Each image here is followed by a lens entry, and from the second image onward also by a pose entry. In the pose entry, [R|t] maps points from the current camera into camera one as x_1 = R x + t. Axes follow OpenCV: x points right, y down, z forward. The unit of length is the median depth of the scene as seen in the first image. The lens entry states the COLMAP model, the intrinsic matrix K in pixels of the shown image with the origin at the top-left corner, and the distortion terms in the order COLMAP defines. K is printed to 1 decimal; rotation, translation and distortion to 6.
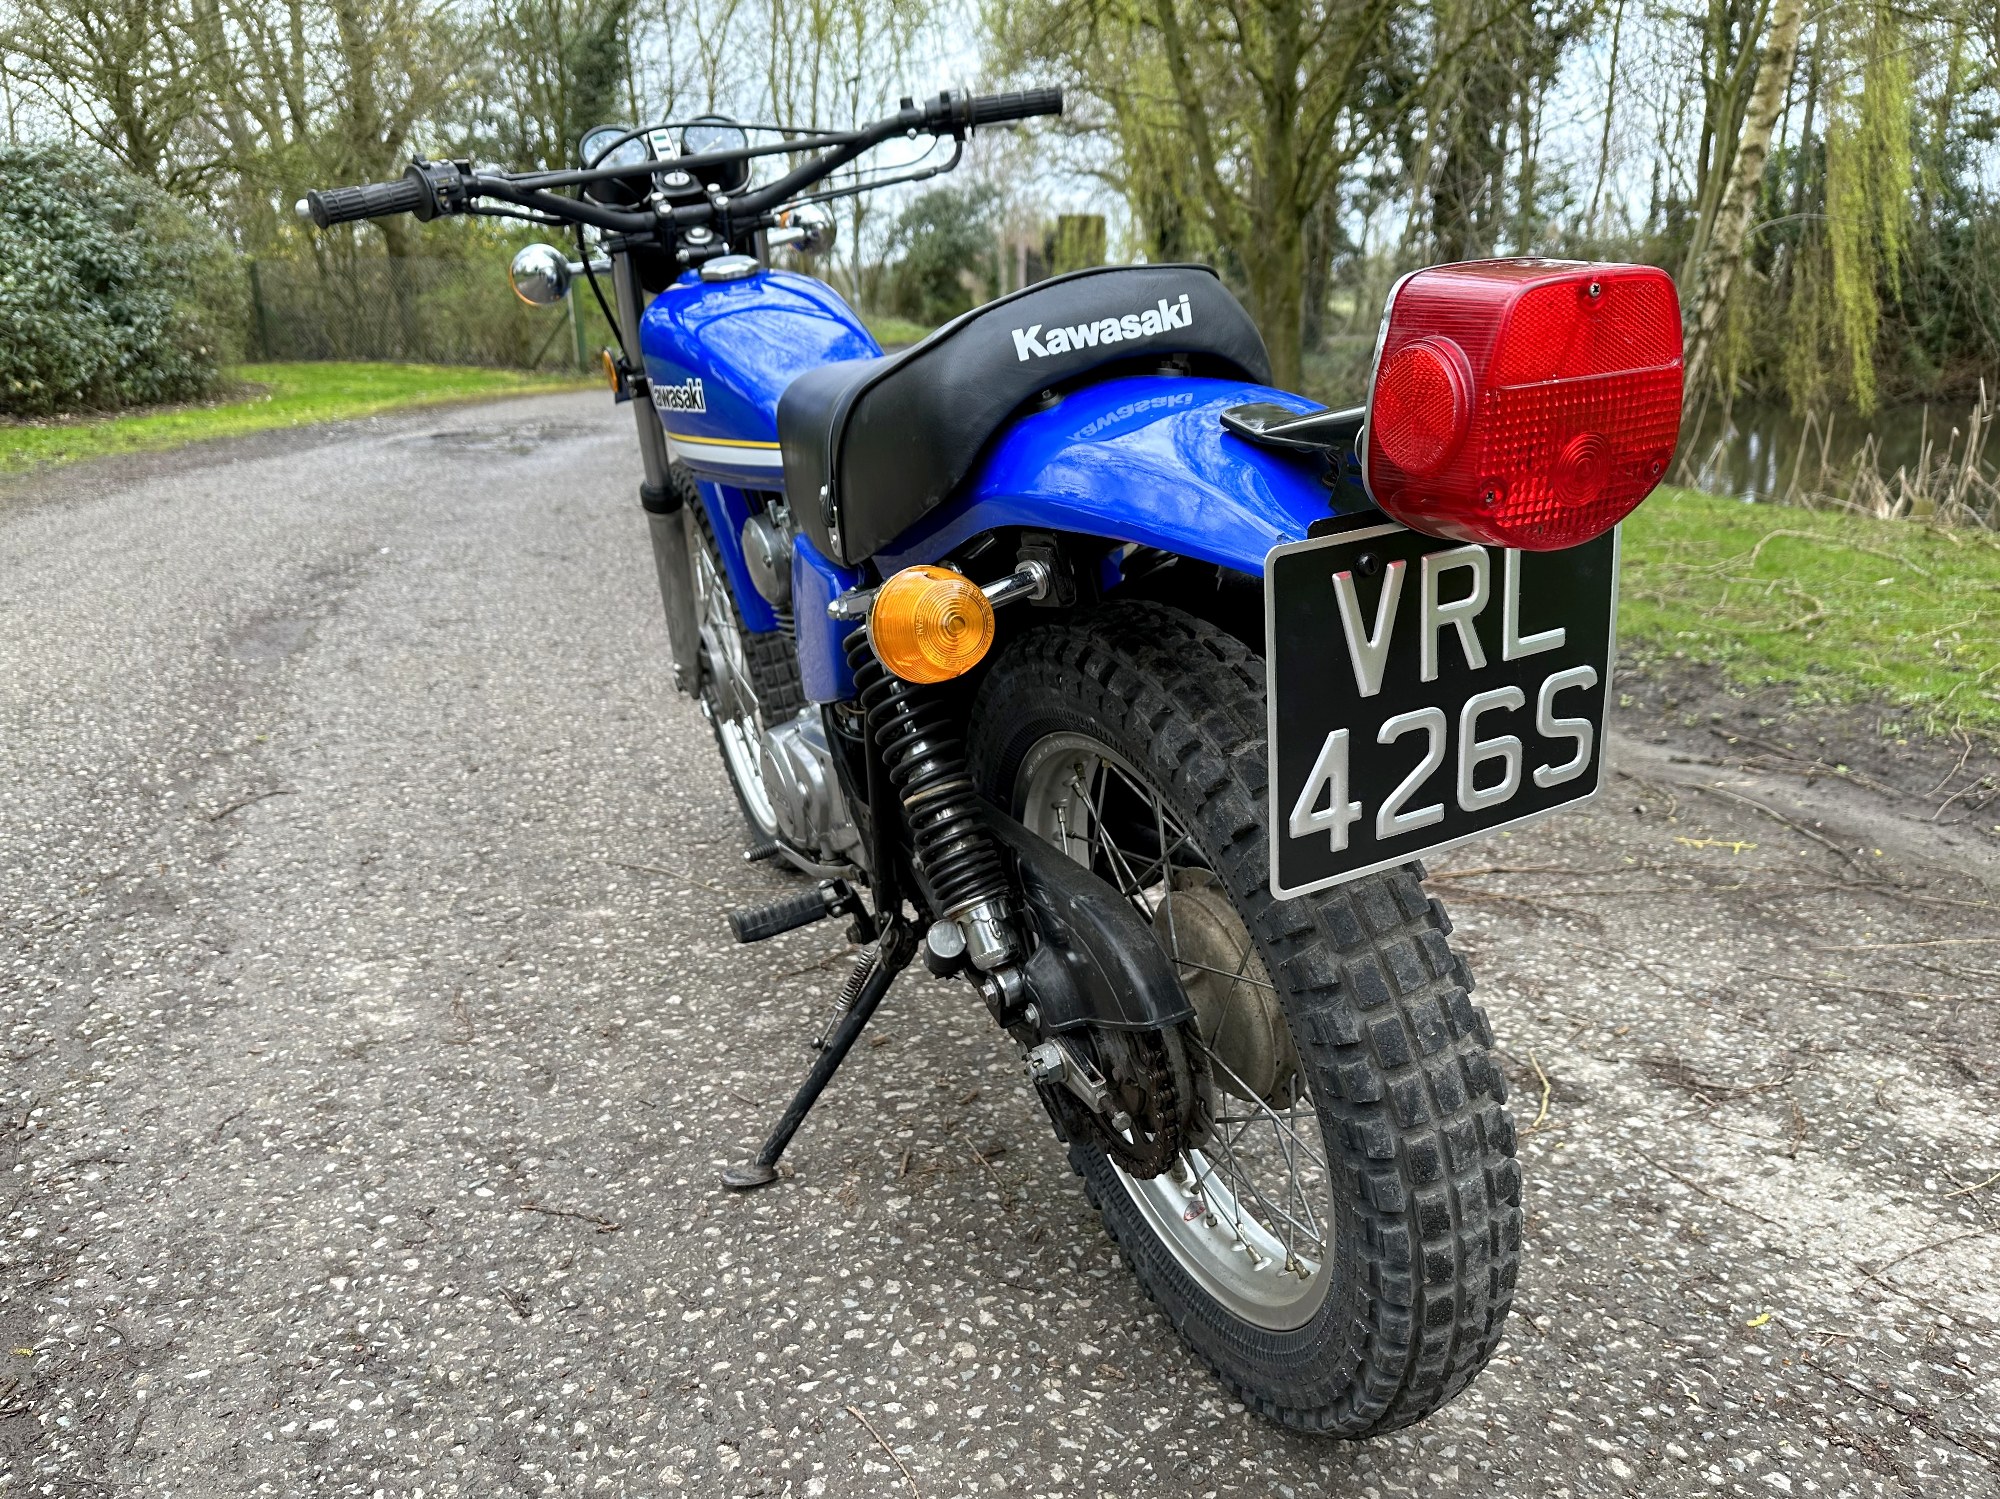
lens RADIAL K [[1520.9, 0, 1043.3], [0, 1520.9, 676.6], [0, 0, 1]] dist [0.120035, -0.188972]
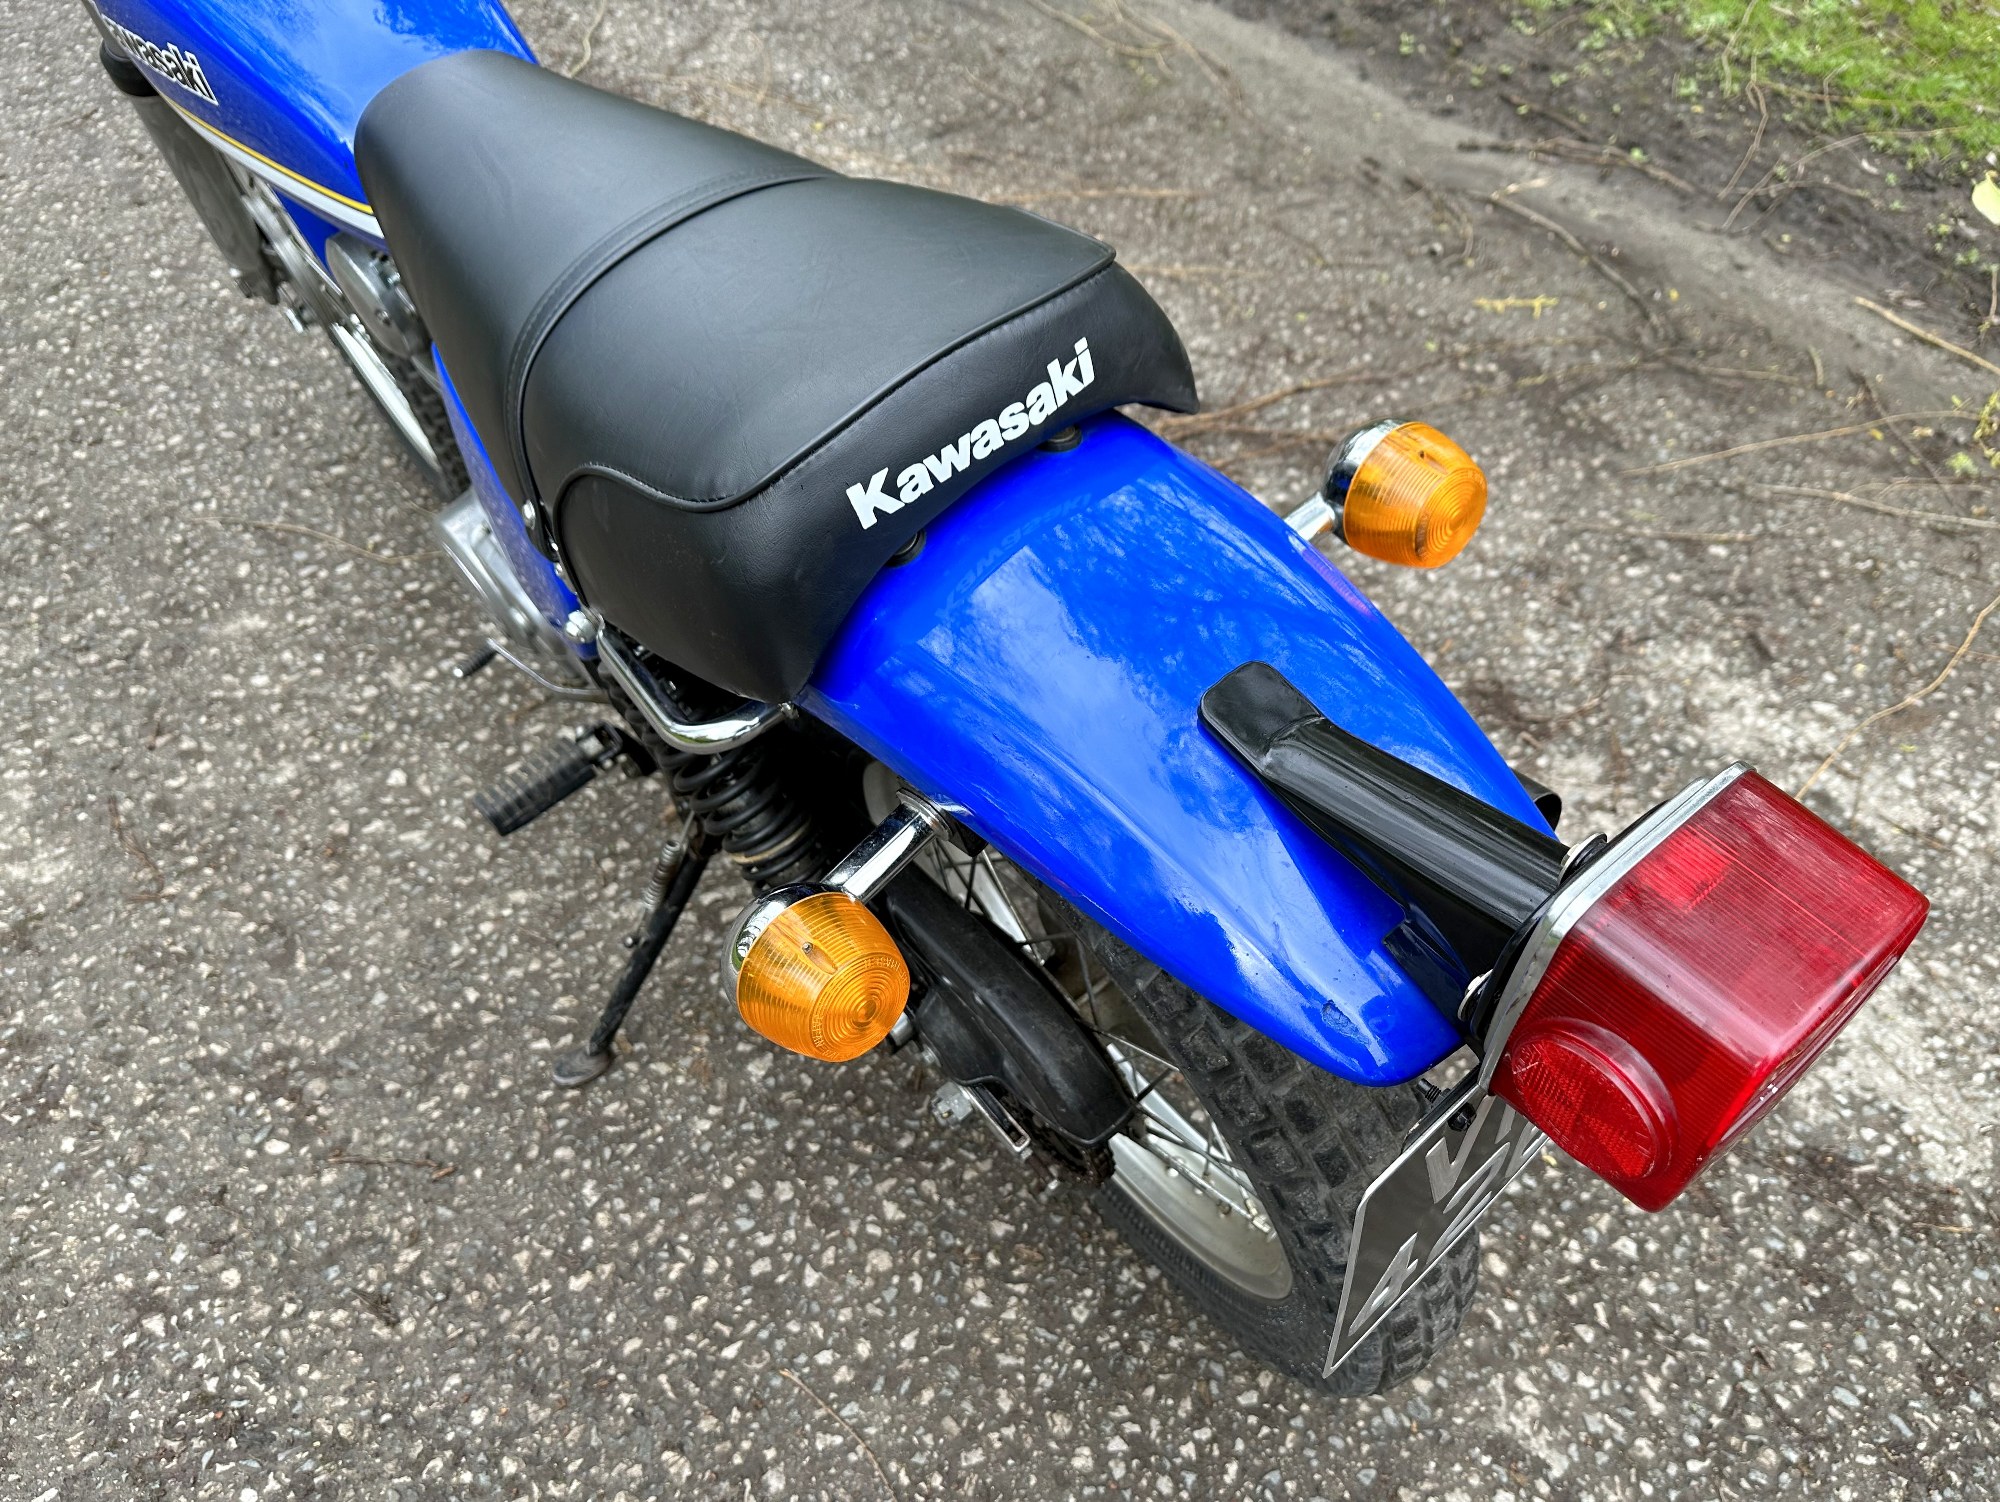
lens RADIAL K [[1601.8, 0, 1130.7], [0, 1601.8, 757.6], [0, 0, 1]] dist [0.108126, -0.192259]
pose [[0.964404, -0.172458, 0.200458, -0.044742], [0.037694, 0.839980, 0.541306, -0.365868], [-0.261734, -0.514482, 0.816581, 0.258424]]
